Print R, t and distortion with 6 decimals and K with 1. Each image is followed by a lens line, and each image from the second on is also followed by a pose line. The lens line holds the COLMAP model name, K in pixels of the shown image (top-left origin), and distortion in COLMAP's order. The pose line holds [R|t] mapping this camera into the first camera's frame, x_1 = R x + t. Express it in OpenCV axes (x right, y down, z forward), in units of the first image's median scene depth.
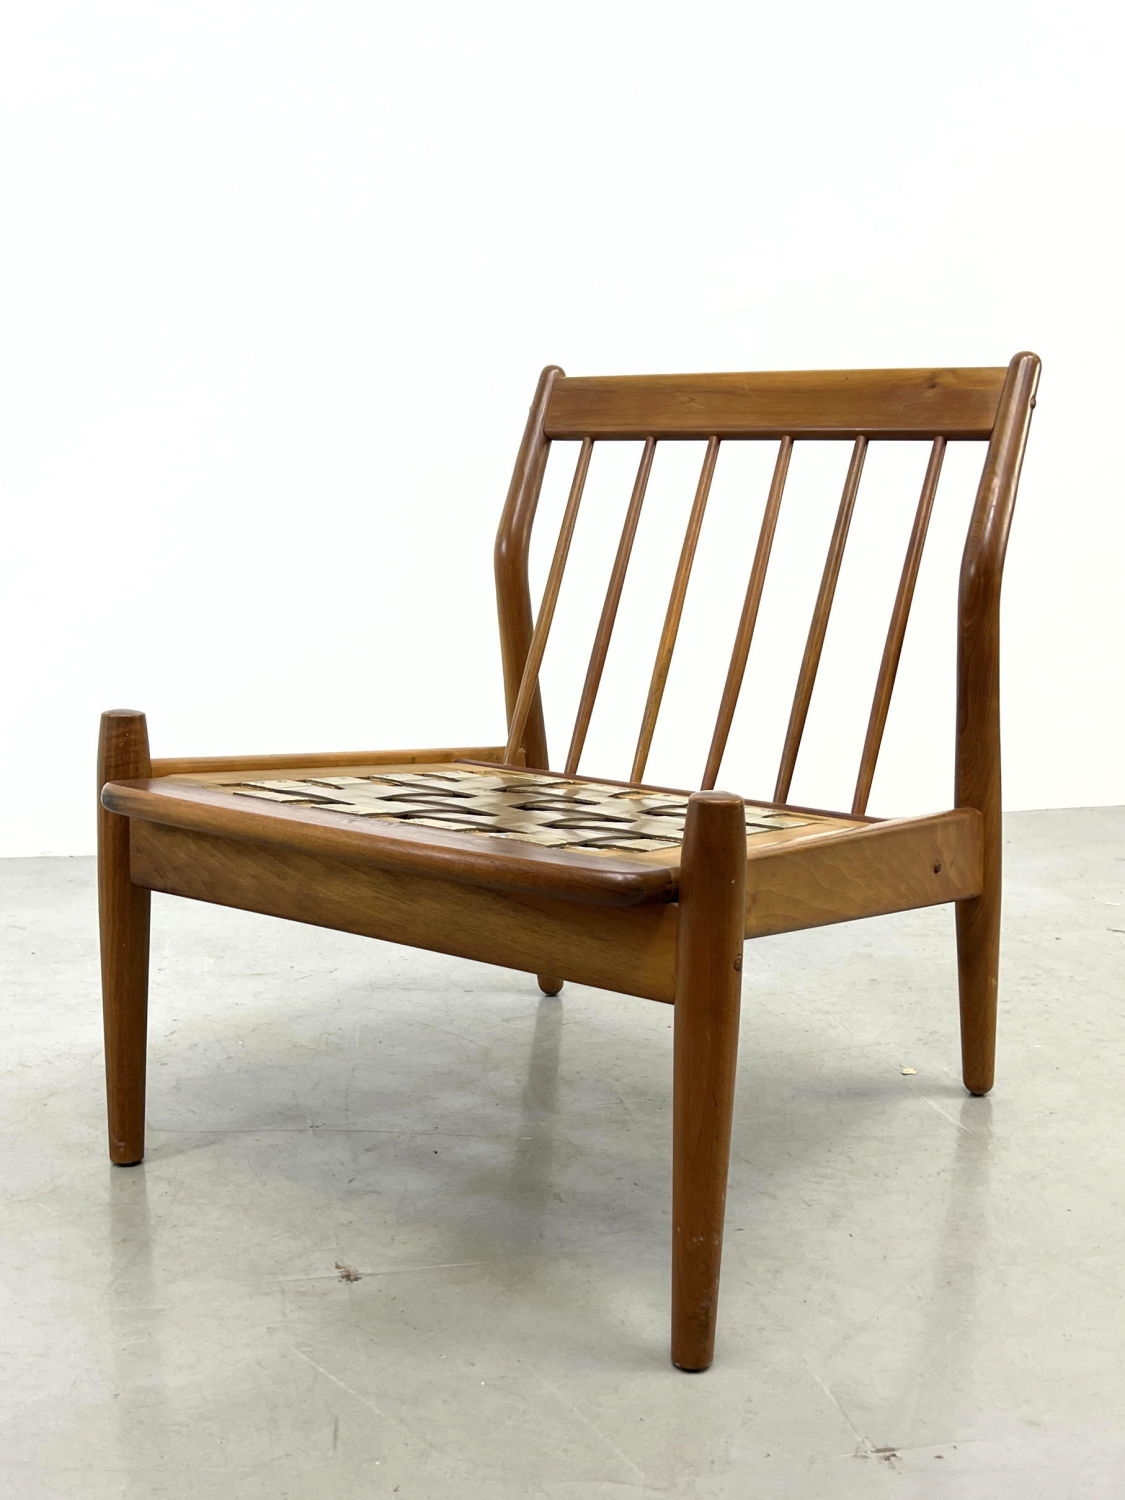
lens RADIAL K [[1576.6, 0, 562.5], [0, 1576.6, 750.0], [0, 0, 1]] dist [0.001587, -0.038777]
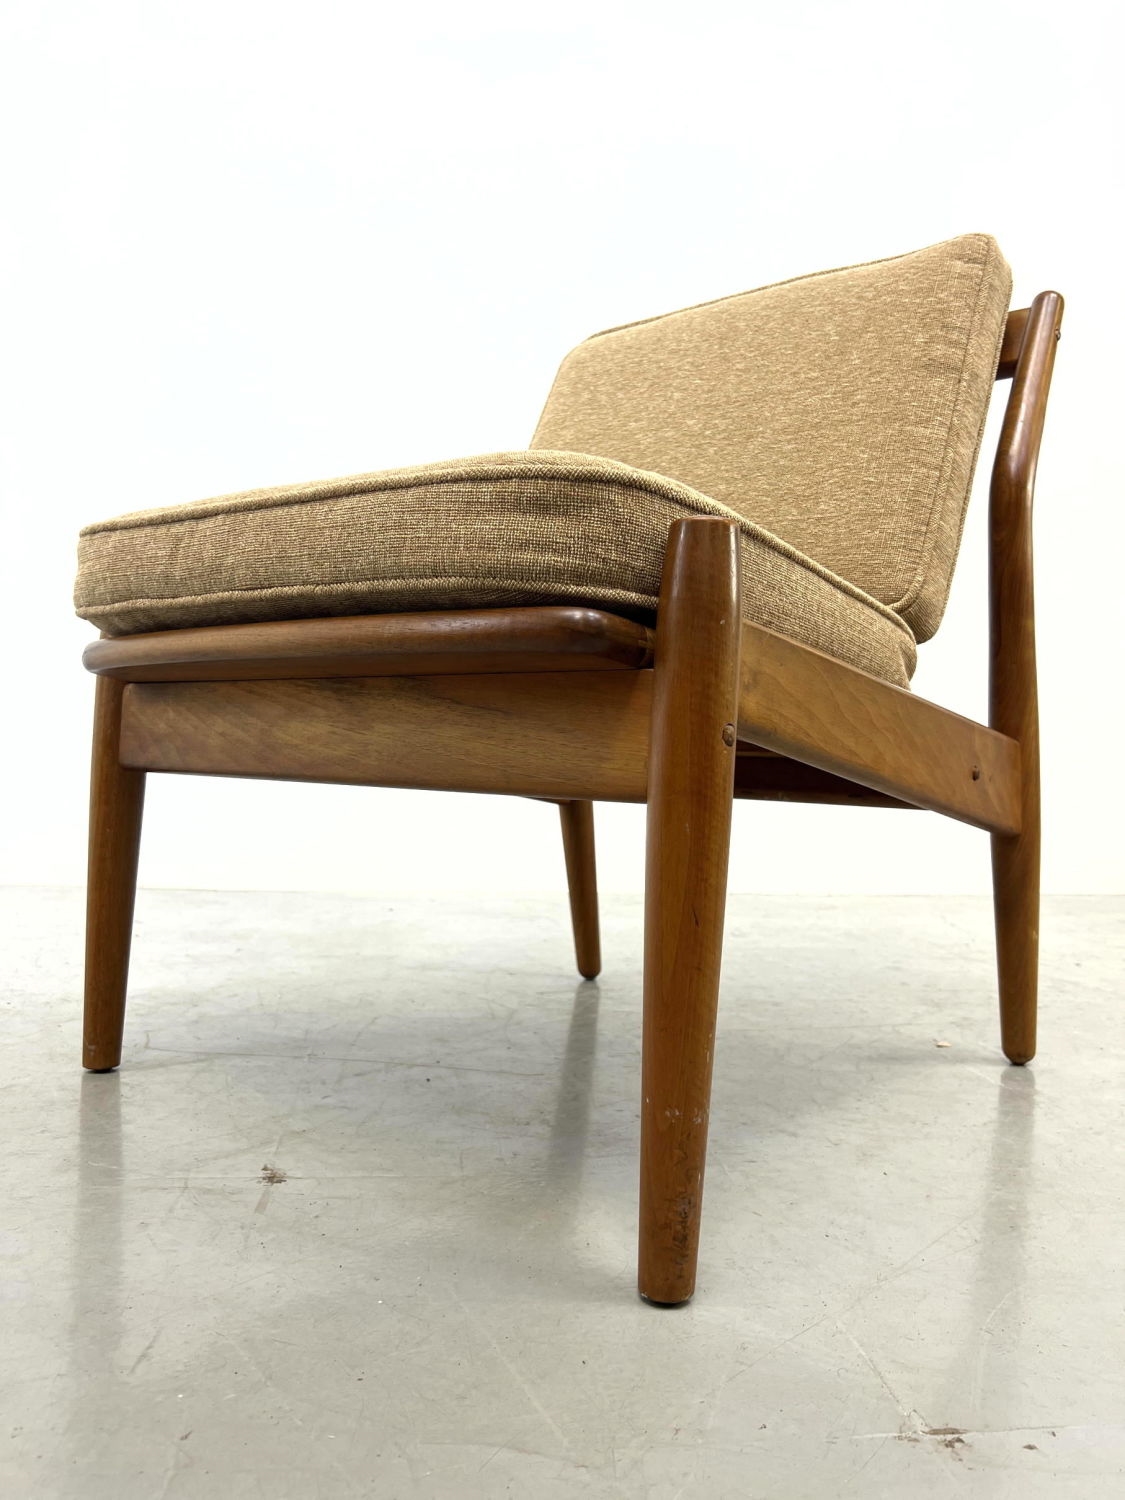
lens RADIAL K [[1088.9, 0, 572.2], [0, 1088.9, 771.3], [0, 0, 1]] dist [-0.003186, 0.002837]
pose [[0.995597, 0.014182, -0.092663, 0.067656], [-0.028353, 0.987749, -0.153456, 0.188731], [0.089351, 0.155408, 0.983801, 0.379996]]
